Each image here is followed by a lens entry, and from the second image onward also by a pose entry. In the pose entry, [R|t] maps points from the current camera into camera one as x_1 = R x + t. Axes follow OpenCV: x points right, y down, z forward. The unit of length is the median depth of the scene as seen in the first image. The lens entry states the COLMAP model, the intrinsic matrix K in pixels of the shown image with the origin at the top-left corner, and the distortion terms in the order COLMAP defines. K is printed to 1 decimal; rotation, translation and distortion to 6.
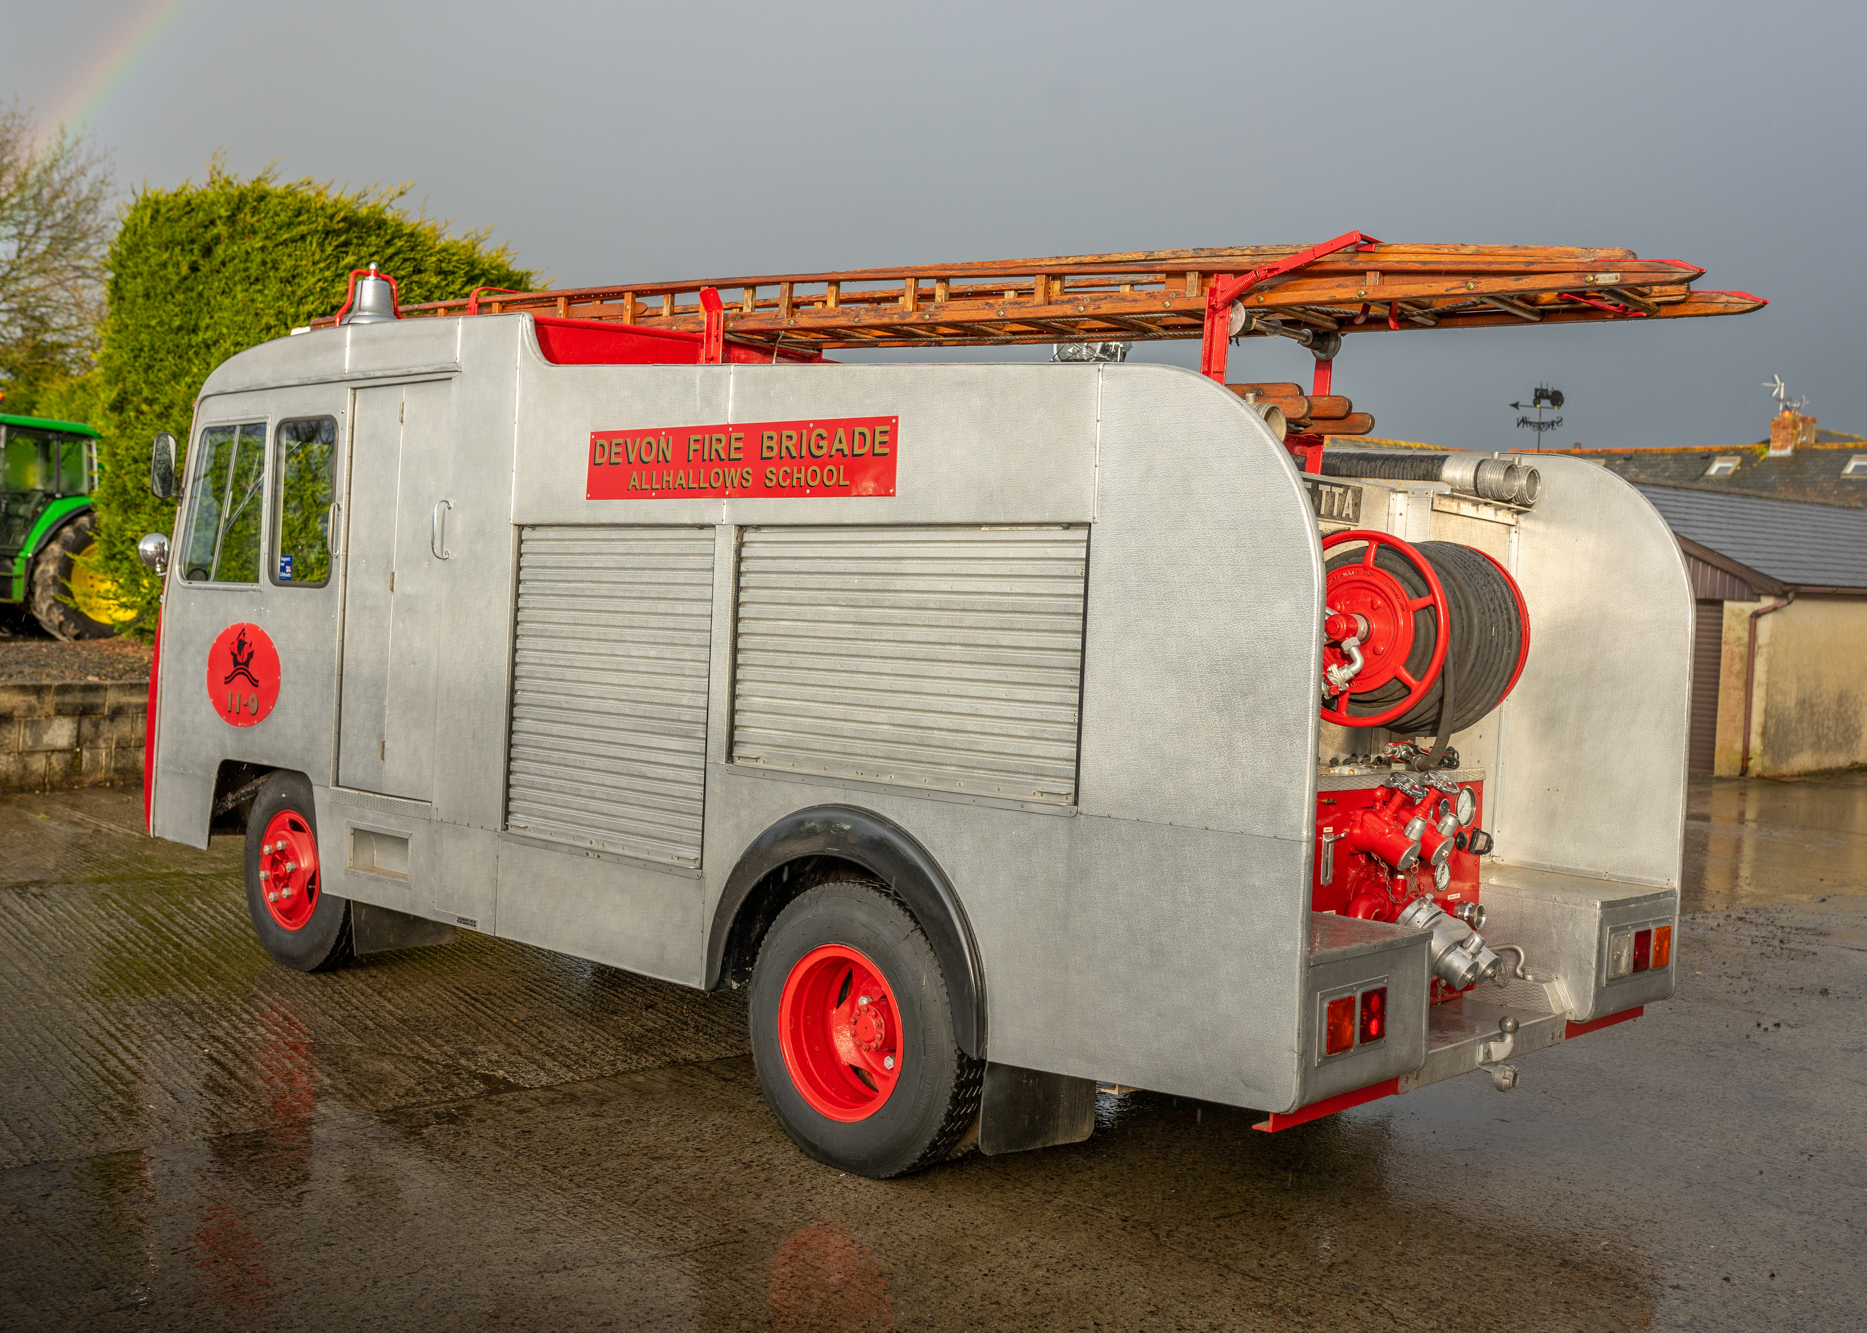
lens RADIAL K [[1961.4, 0, 960.7], [0, 1961.4, 644.4], [0, 0, 1]] dist [-0.043572, 0.000000]
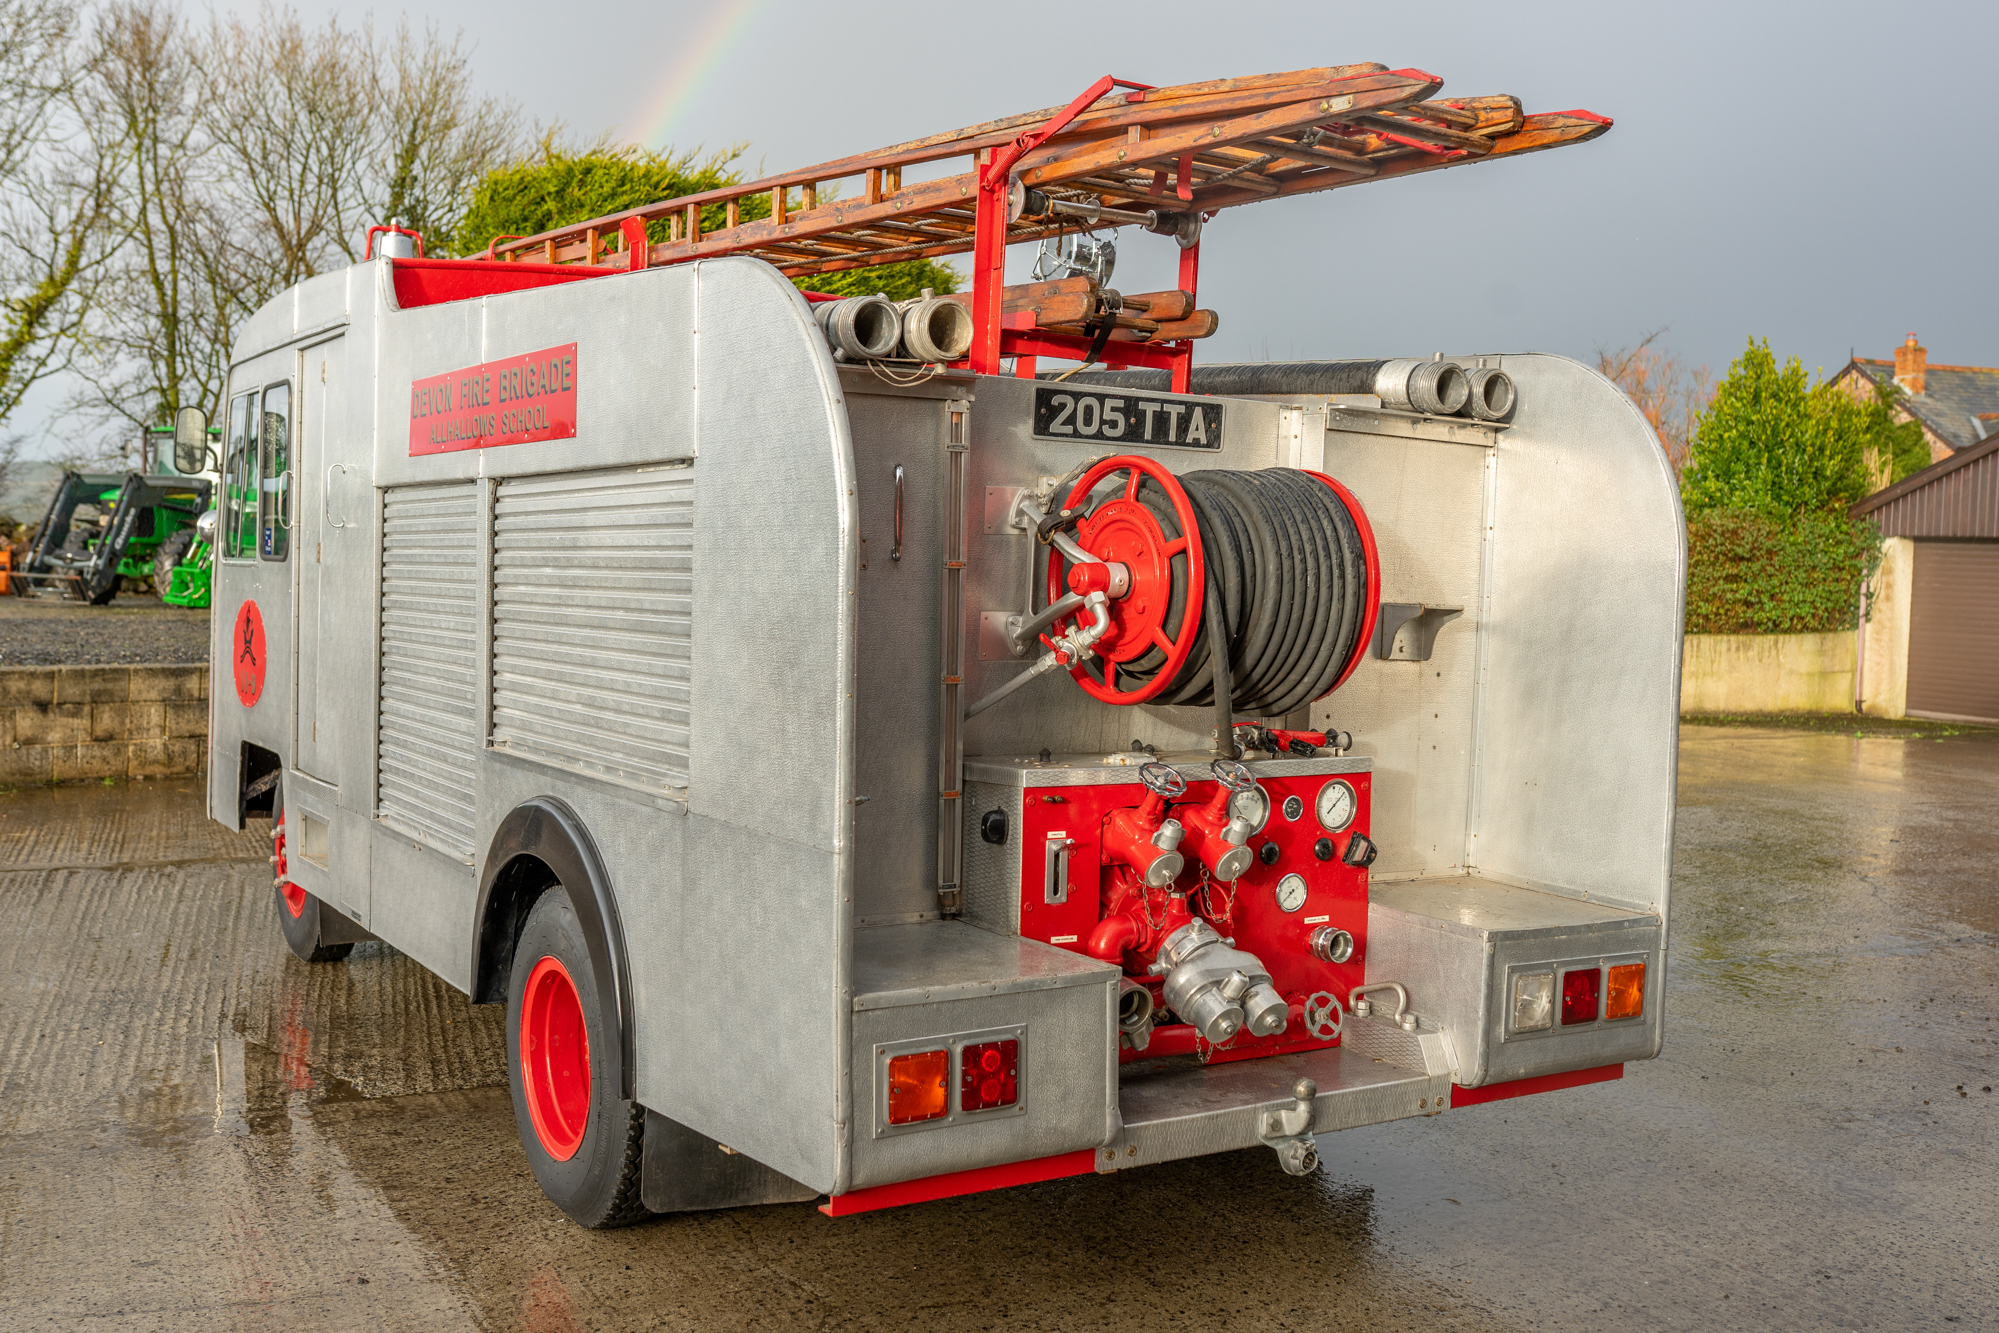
lens RADIAL K [[2028.8, 0, 996.4], [0, 2028.8, 668.3], [0, 0, 1]] dist [-0.035881, 0.000000]
pose [[0.962744, -0.008174, -0.270290, 0.354453], [0.015145, 0.999604, 0.023717, 0.006636], [0.269989, -0.026927, 0.962487, 0.184638]]
